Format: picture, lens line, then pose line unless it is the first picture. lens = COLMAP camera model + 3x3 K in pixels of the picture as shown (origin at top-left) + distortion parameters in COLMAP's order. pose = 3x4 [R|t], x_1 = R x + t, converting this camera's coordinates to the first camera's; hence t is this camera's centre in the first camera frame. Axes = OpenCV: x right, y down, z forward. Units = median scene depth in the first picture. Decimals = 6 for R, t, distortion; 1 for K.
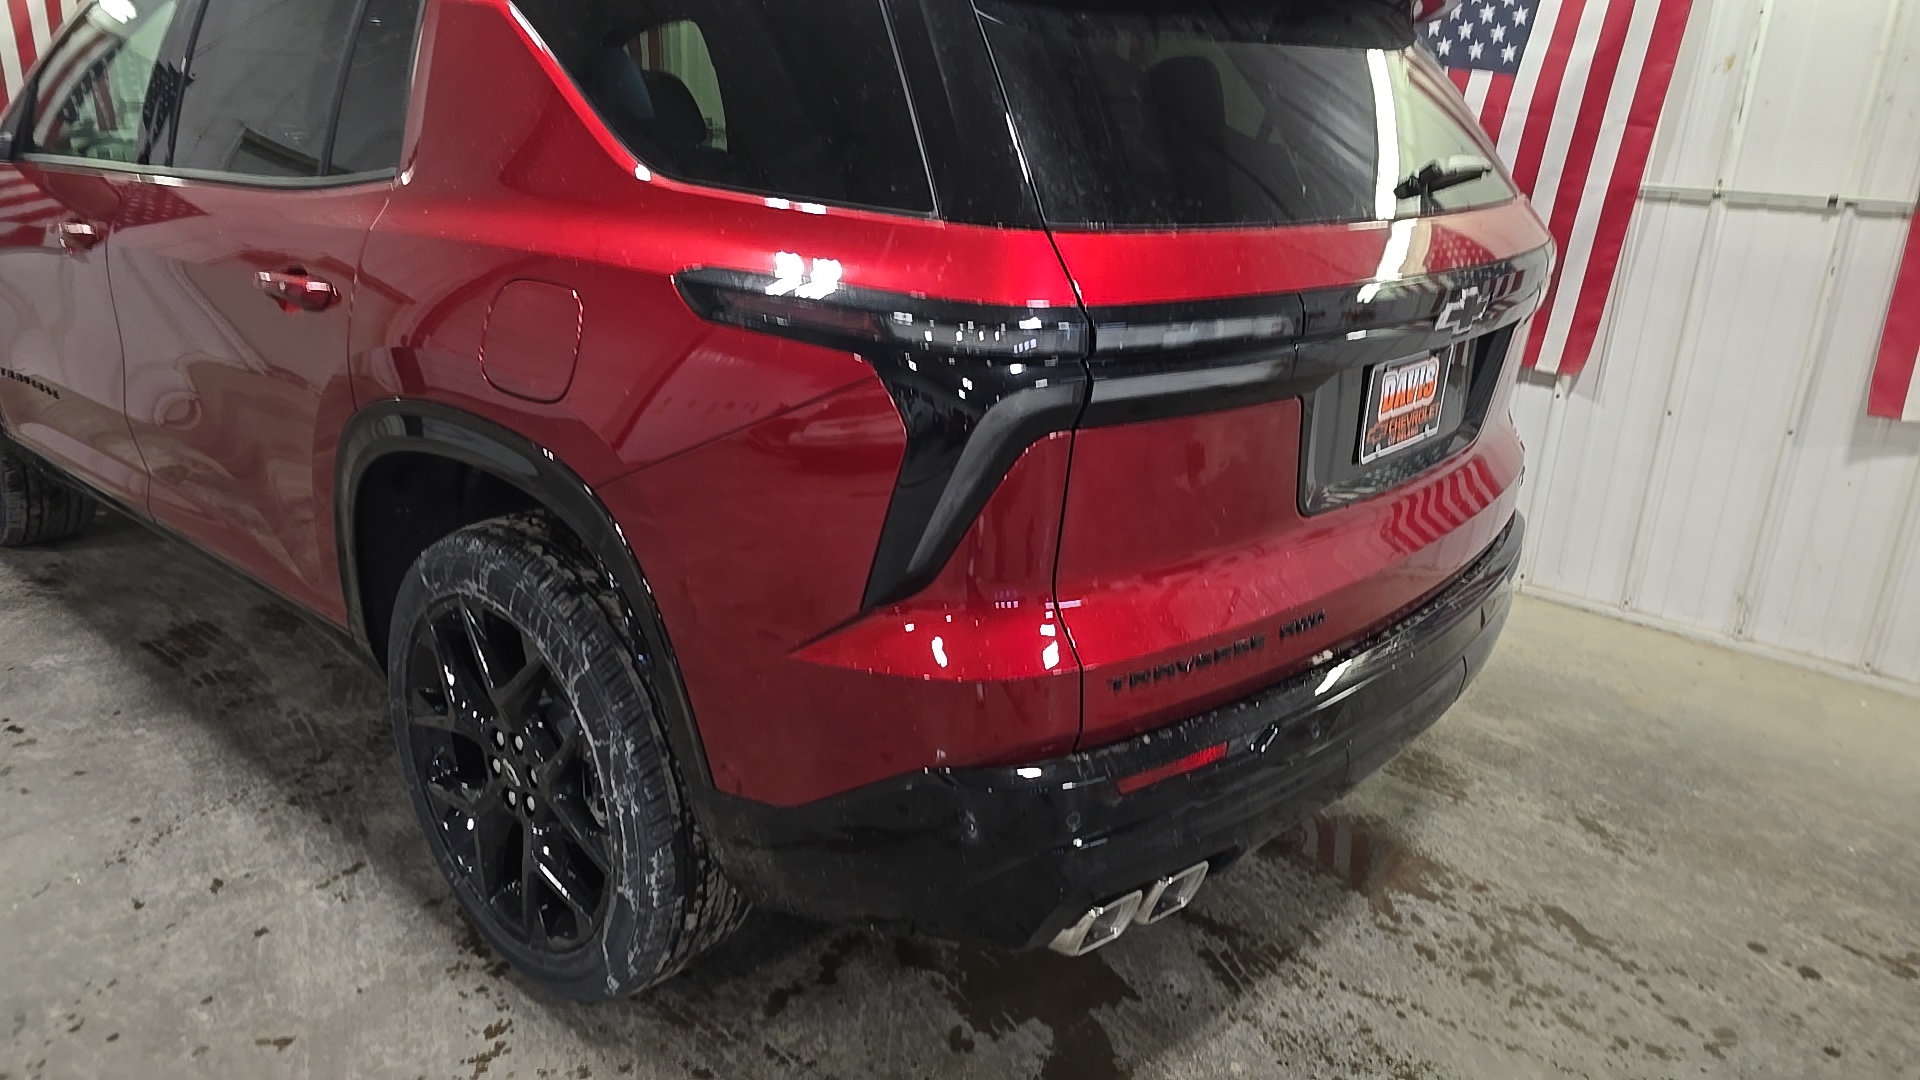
lens RADIAL K [[1264.8, 0, 954.8], [0, 1264.8, 522.0], [0, 0, 1]] dist [0.038096, -0.010525]
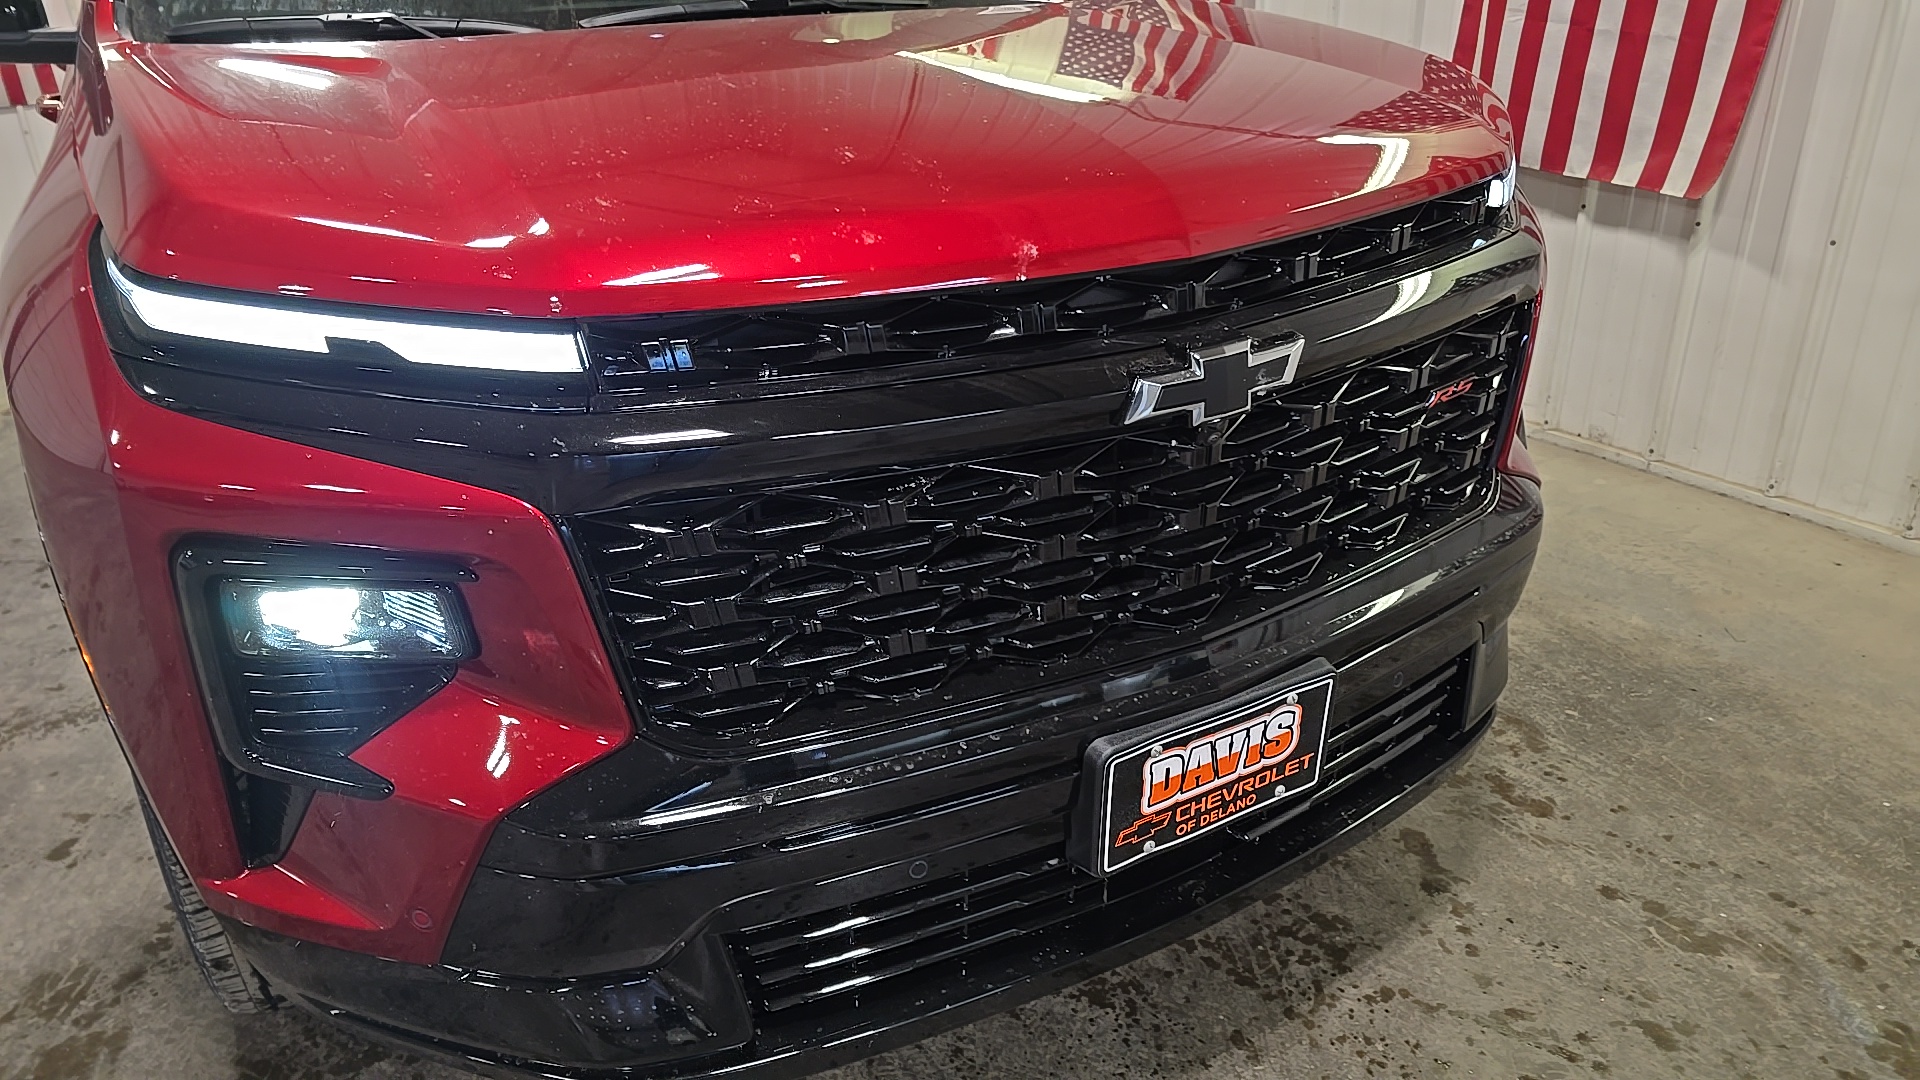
lens RADIAL K [[1264.8, 0, 962.6], [0, 1264.8, 541.5], [0, 0, 1]] dist [0.038096, -0.010525]
pose [[0.962150, 0.049951, -0.267905, 0.318151], [-0.019564, 0.993183, 0.114916, 0.018414], [0.271819, -0.105325, 0.956567, 0.115825]]
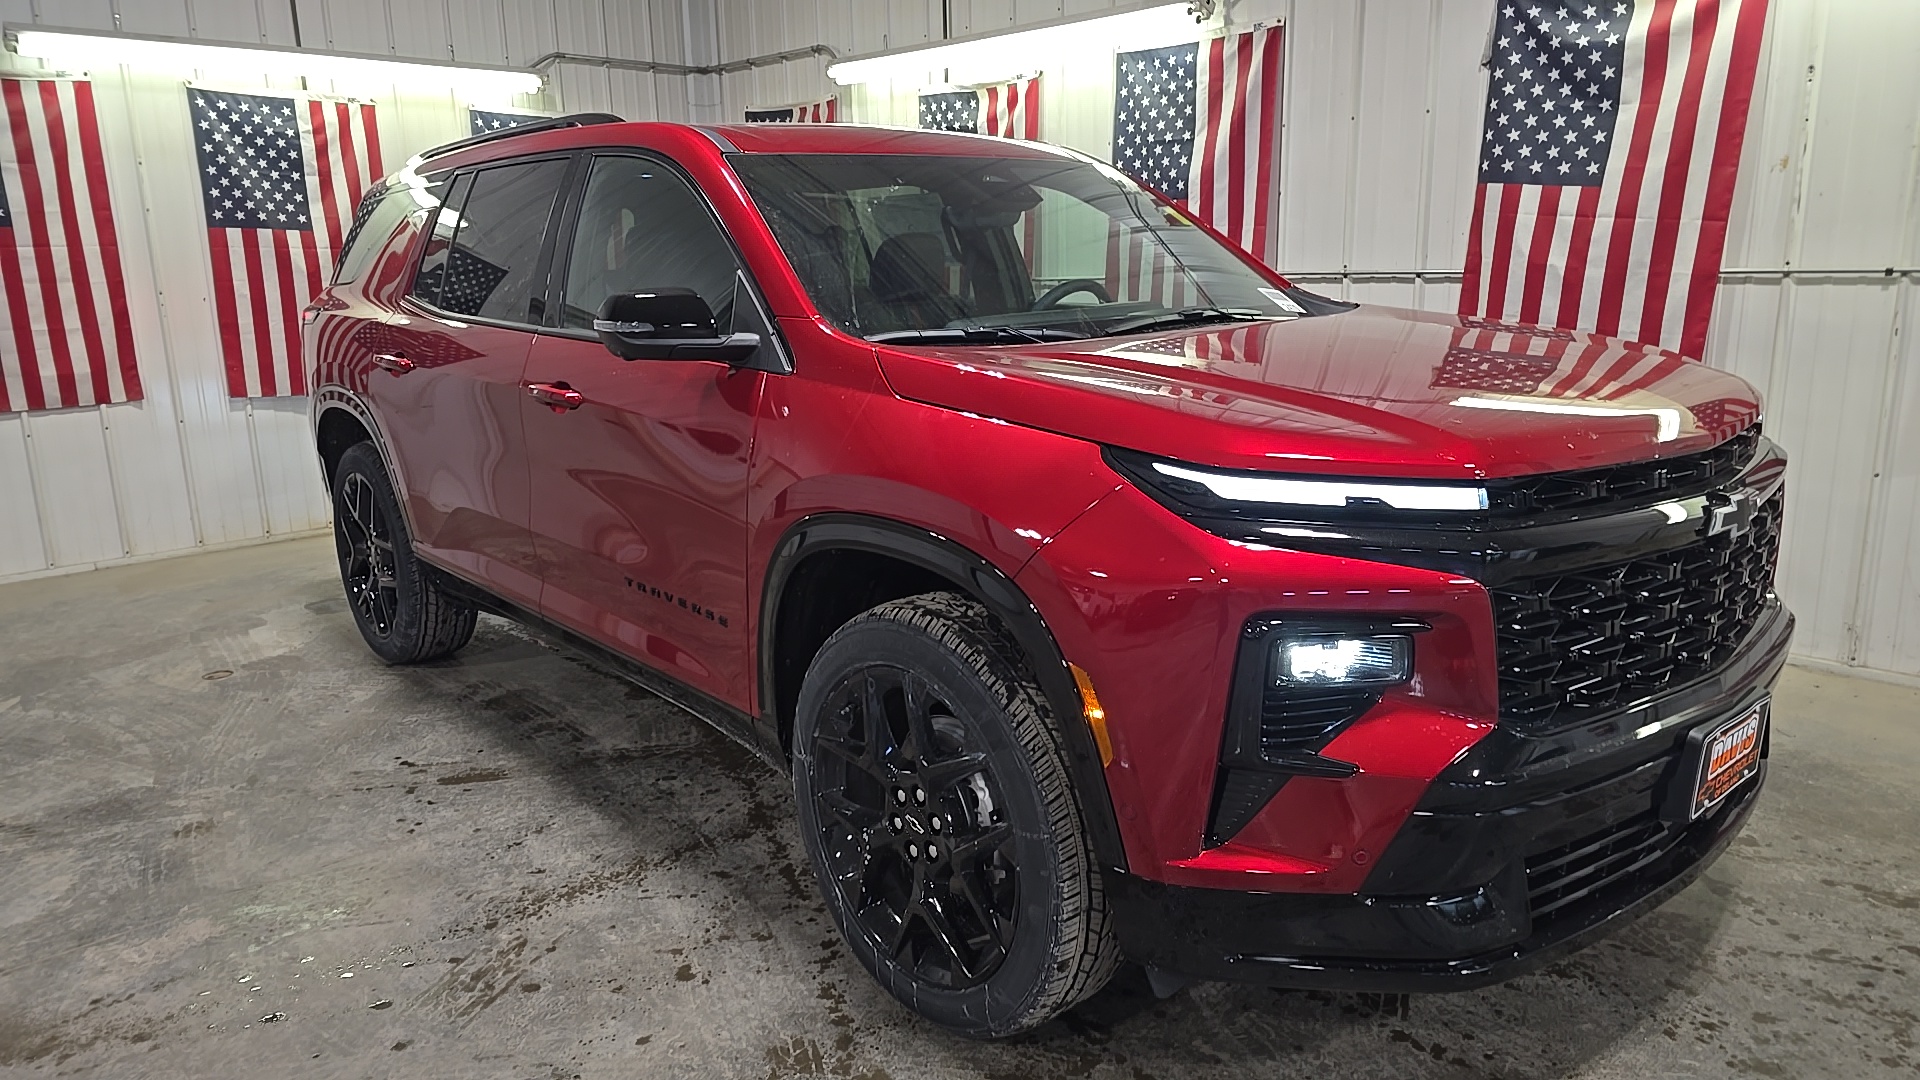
lens RADIAL K [[1264.8, 0, 967.7], [0, 1264.8, 551.8], [0, 0, 1]] dist [0.038096, -0.010525]
pose [[0.995721, -0.042031, -0.082295, -0.062577], [0.034403, 0.995163, -0.092011, 0.081131], [0.085764, 0.088786, 0.992352, -0.205227]]
